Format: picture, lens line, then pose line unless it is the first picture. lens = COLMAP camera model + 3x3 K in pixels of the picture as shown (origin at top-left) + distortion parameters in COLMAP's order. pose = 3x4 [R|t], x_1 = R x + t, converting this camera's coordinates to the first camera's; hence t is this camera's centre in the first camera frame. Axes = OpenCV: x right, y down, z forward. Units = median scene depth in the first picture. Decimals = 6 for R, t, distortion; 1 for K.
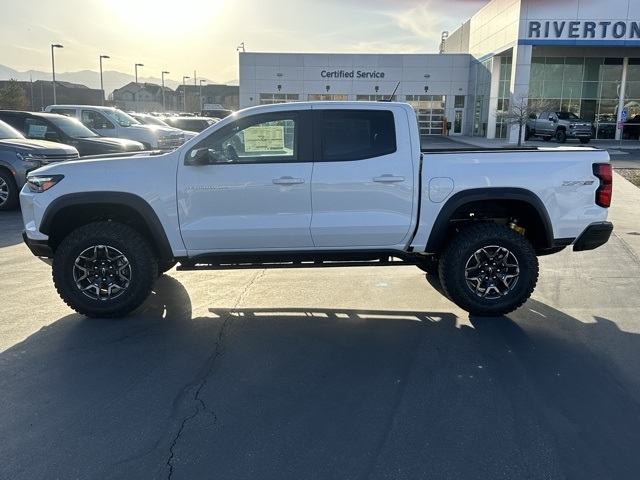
lens RADIAL K [[631.5, 0, 315.9], [0, 631.5, 238.8], [0, 0, 1]] dist [0.191748, -0.392670]
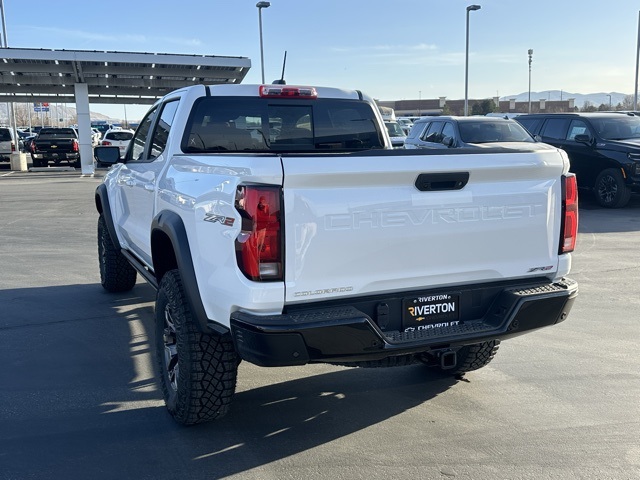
lens RADIAL K [[631.5, 0, 315.9], [0, 631.5, 238.8], [0, 0, 1]] dist [0.191748, -0.392670]
pose [[0.364014, 0.129505, -0.922346, 0.885841], [-0.135893, 0.987074, 0.084961, -0.123300], [0.921426, 0.094413, 0.376908, 0.883497]]
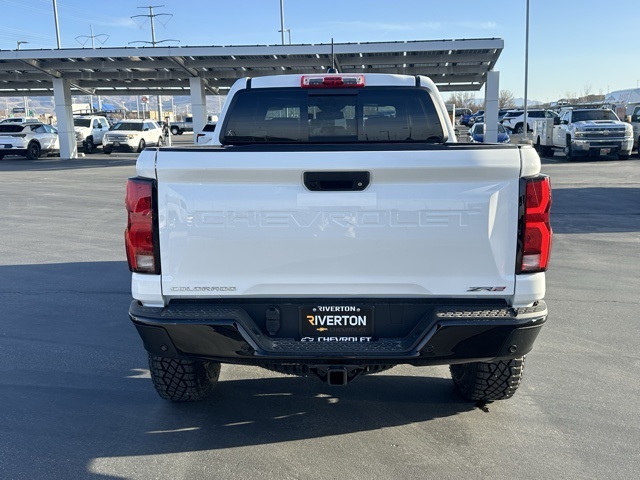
lens RADIAL K [[631.5, 0, 315.9], [0, 631.5, 238.8], [0, 0, 1]] dist [0.191748, -0.392670]
pose [[-0.062137, 0.160486, -0.985080, 0.904278], [-0.149445, 0.974364, 0.168167, -0.170673], [0.986816, 0.157665, -0.036560, 1.158928]]
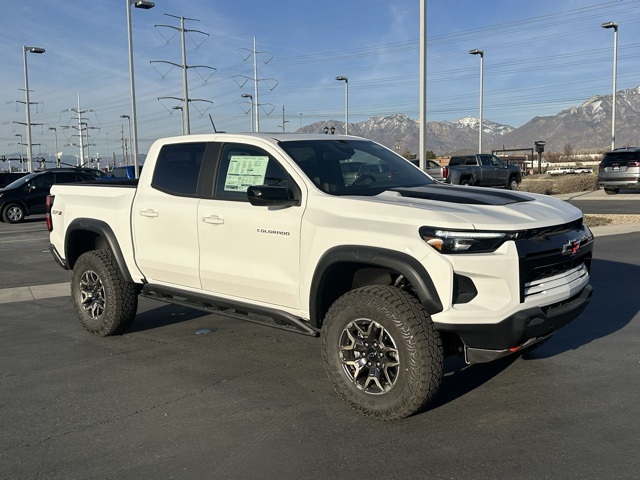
lens RADIAL K [[650.7, 0, 320.0], [0, 650.7, 240.0], [0, 0, 1]] dist [0.195811, -0.419012]
pose [[-0.709859, -0.070693, 0.700787, -0.799441], [0.138918, 0.961355, 0.237693, -0.307130], [-0.690509, 0.266080, -0.672606, 1.801868]]
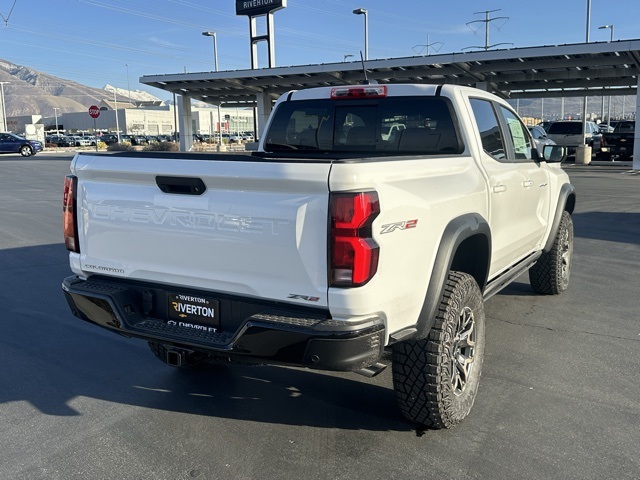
lens RADIAL K [[631.5, 0, 315.9], [0, 631.5, 238.8], [0, 0, 1]] dist [0.191748, -0.392670]
pose [[-0.527711, 0.126436, -0.839961, 0.835354], [-0.141707, 0.961898, 0.233819, -0.229318], [0.837520, 0.242417, -0.489687, 1.492578]]
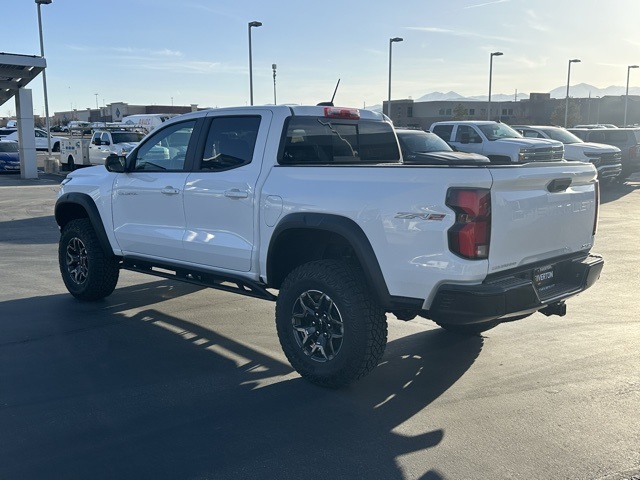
lens RADIAL K [[631.5, 0, 315.9], [0, 631.5, 238.8], [0, 0, 1]] dist [0.191748, -0.392670]
pose [[0.683175, 0.099191, -0.723486, 0.800849], [-0.116429, 0.992854, 0.026180, -0.067991], [0.720913, 0.066349, 0.689842, 0.479913]]
